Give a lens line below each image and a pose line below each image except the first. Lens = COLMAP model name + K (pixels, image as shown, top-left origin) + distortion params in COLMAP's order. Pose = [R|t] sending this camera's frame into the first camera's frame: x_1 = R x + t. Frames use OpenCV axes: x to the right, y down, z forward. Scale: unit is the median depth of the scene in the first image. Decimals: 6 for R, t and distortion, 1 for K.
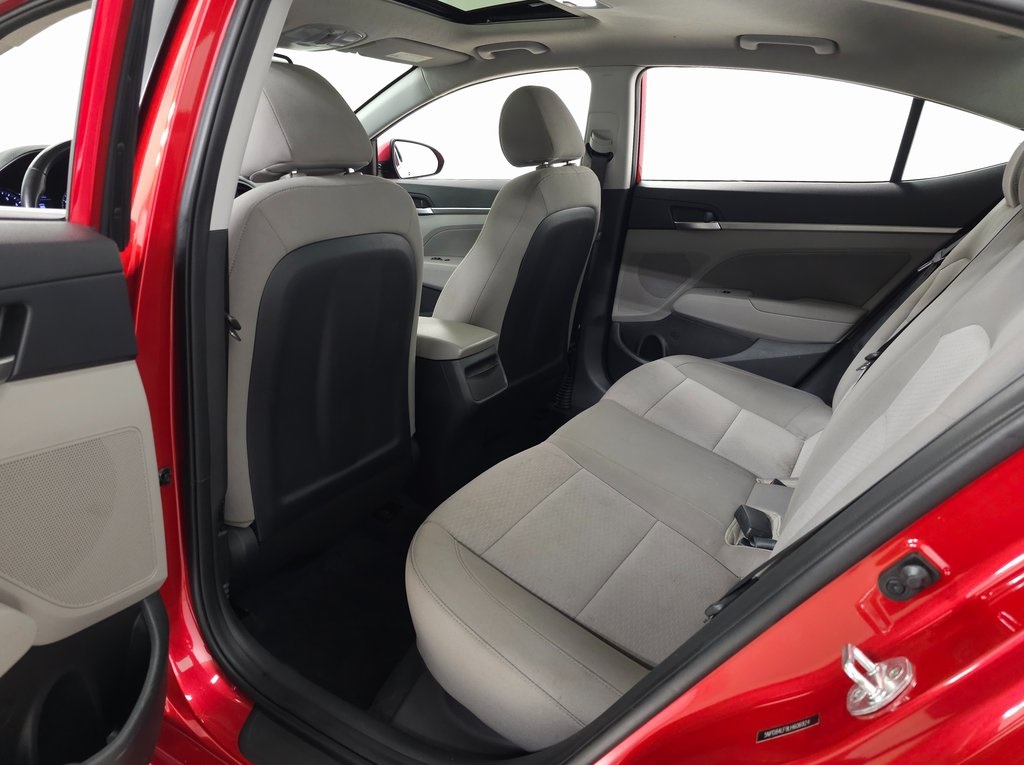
lens RADIAL K [[709.1, 0, 512.7], [0, 709.1, 388.1], [0, 0, 1]] dist [0.032269, -0.075291]
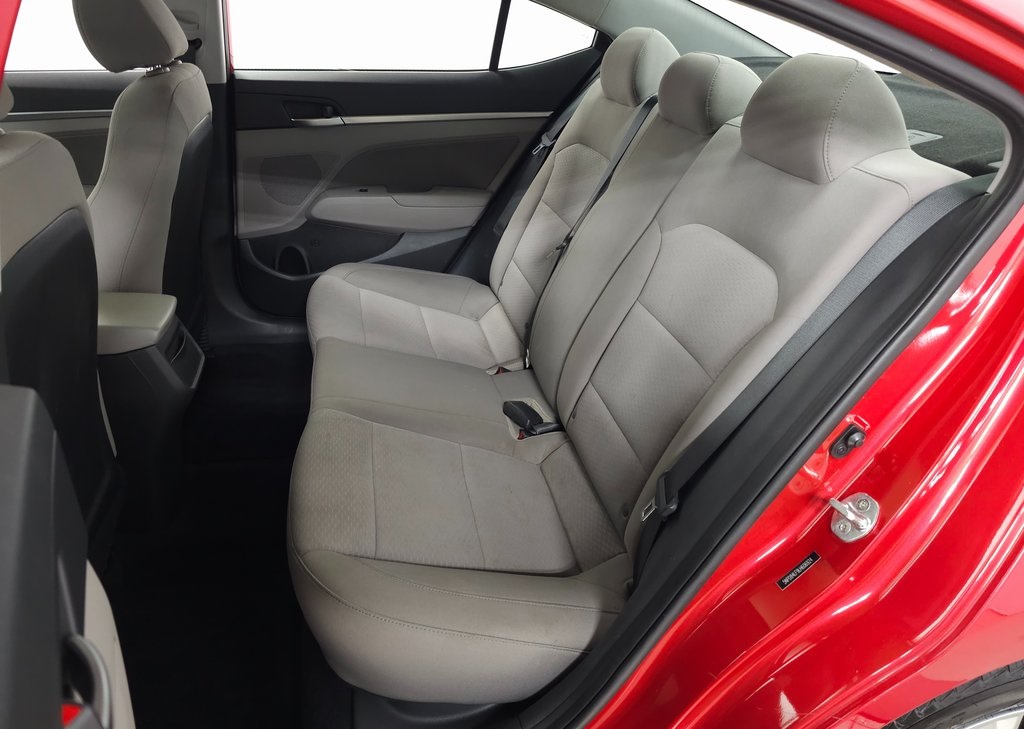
lens RADIAL K [[738.2, 0, 511.7], [0, 738.2, 361.8], [0, 0, 1]] dist [0.044011, -0.172567]
pose [[0.704625, -0.302172, 0.642024, -0.279711], [0.181424, 0.951441, 0.248687, -0.129101], [-0.685994, -0.058753, 0.725231, 0.118143]]
